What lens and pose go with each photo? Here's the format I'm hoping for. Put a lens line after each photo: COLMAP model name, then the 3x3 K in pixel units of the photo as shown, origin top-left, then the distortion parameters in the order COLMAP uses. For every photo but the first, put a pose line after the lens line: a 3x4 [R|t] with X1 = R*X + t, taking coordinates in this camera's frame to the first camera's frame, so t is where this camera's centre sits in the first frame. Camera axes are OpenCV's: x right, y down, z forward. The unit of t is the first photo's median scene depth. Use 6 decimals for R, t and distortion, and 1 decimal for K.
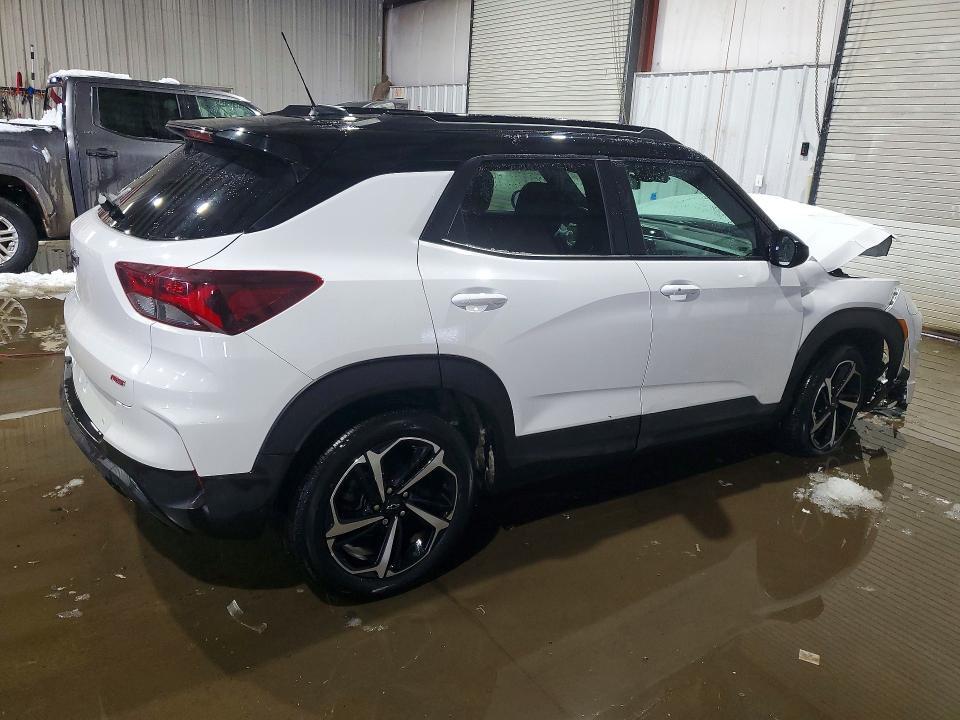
lens RADIAL K [[721.7, 0, 470.9], [0, 721.7, 357.1], [0, 0, 1]] dist [-0.004867, -0.000639]
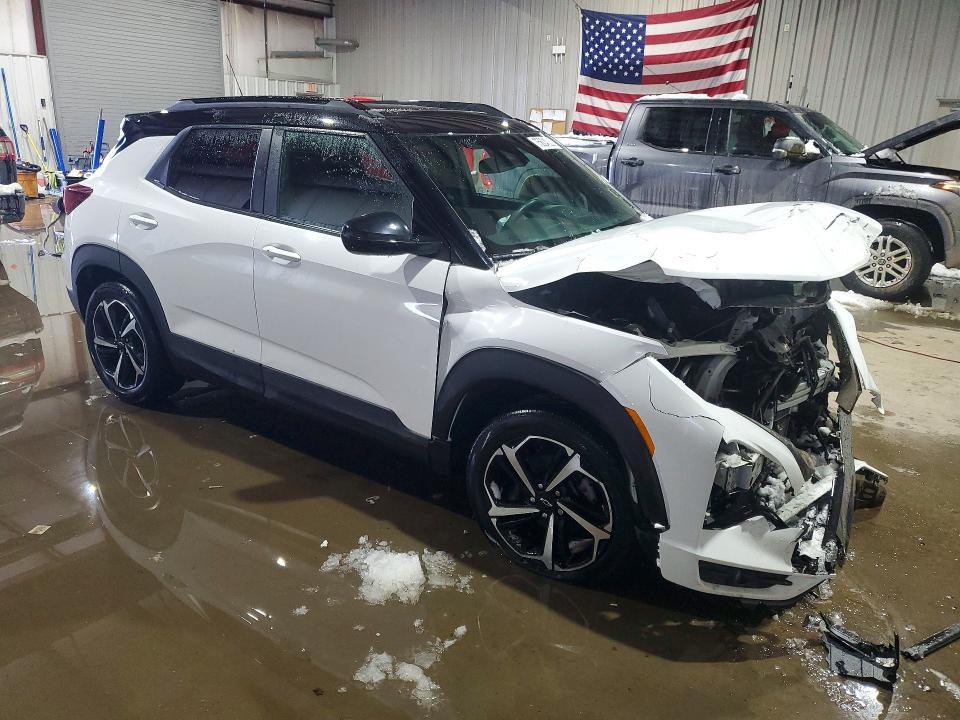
lens RADIAL K [[721.7, 0, 470.9], [0, 721.7, 357.1], [0, 0, 1]] dist [-0.004867, -0.000639]
pose [[0.388380, 0.245907, -0.888082, 1.259790], [-0.285797, 0.948358, 0.137611, -0.161526], [0.876060, 0.200366, 0.438603, 0.761017]]
